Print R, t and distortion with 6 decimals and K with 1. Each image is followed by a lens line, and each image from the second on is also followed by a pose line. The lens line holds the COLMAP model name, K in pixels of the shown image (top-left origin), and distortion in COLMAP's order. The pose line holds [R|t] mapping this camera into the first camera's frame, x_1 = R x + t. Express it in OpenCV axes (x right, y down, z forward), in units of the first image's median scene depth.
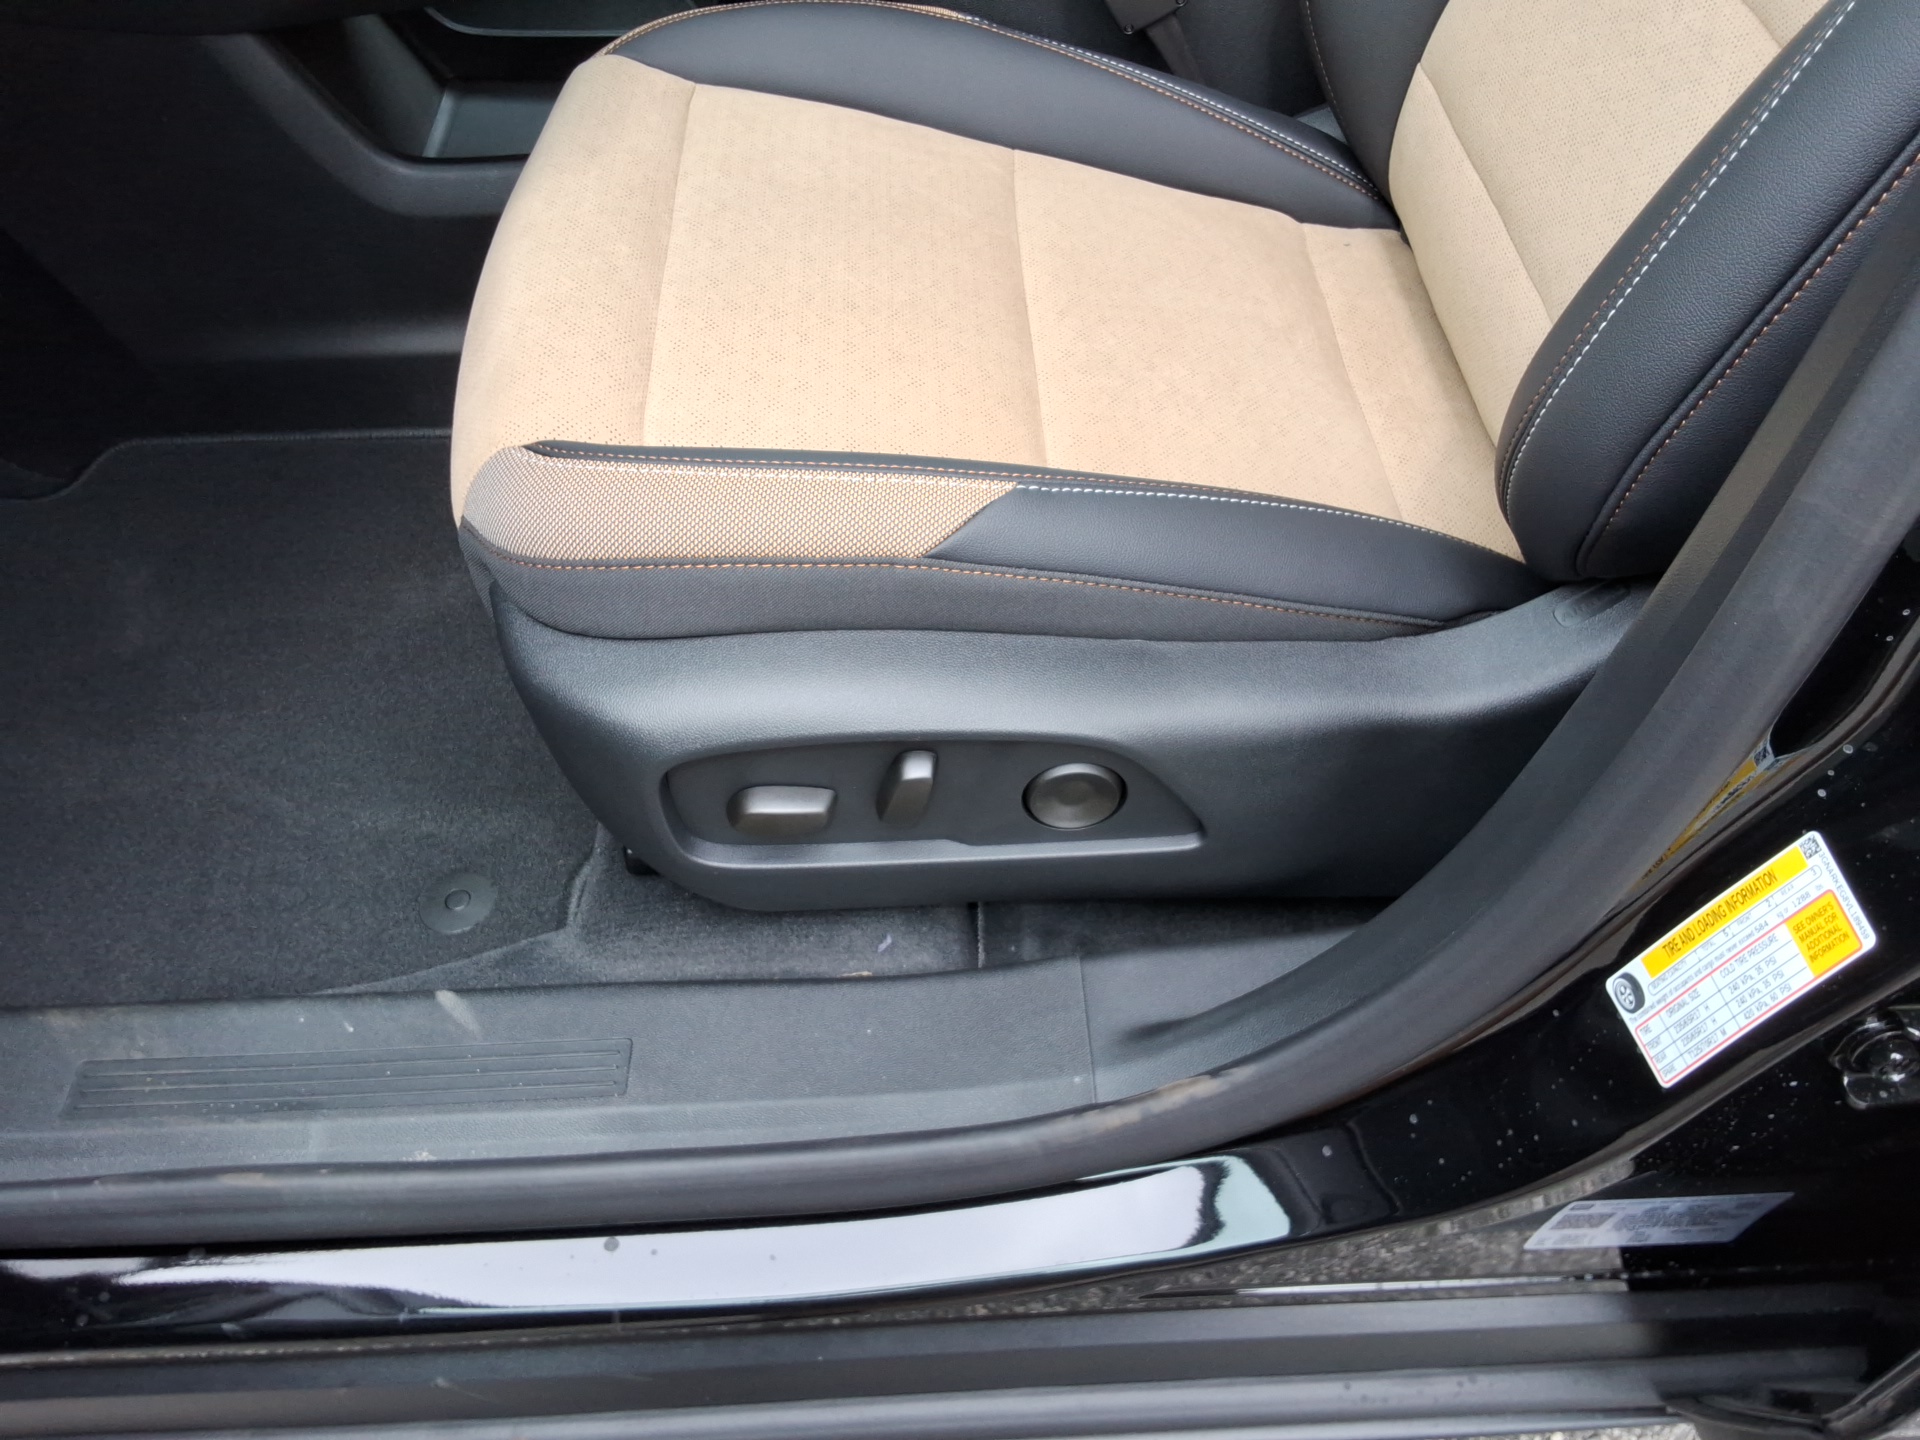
lens RADIAL K [[1545.1, 0, 973.8], [0, 1545.1, 708.1], [0, 0, 1]] dist [0.109444, -0.171579]
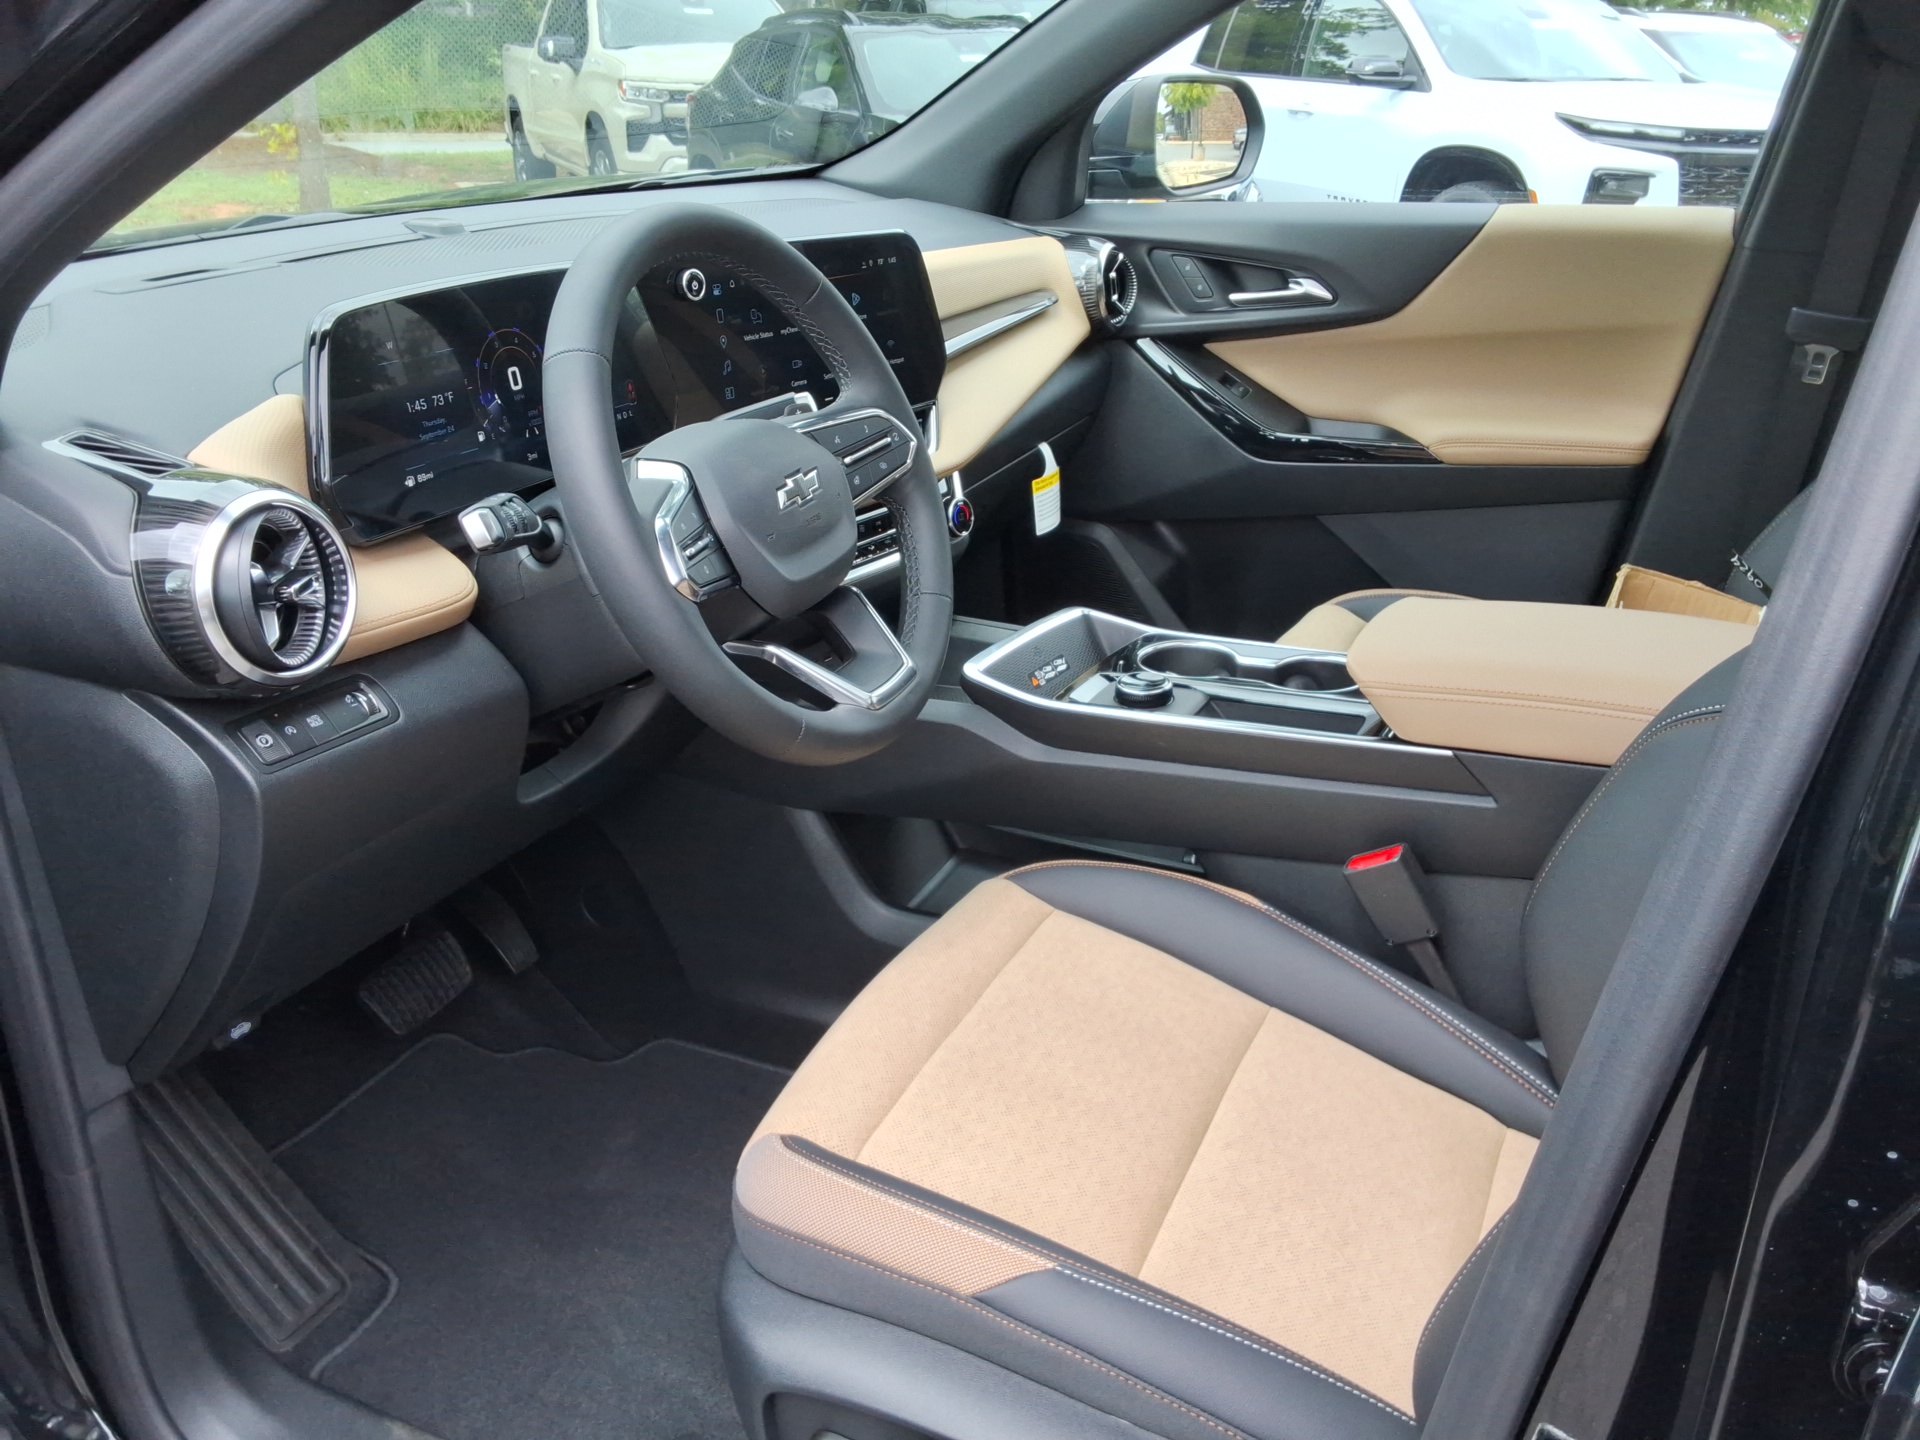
lens RADIAL K [[1545.1, 0, 973.8], [0, 1545.1, 708.1], [0, 0, 1]] dist [0.109444, -0.171579]
pose [[0.886682, 0.165553, -0.431726, 0.451792], [-0.329272, 0.881590, -0.338201, -0.083063], [0.324615, 0.442032, 0.836202, -0.374143]]
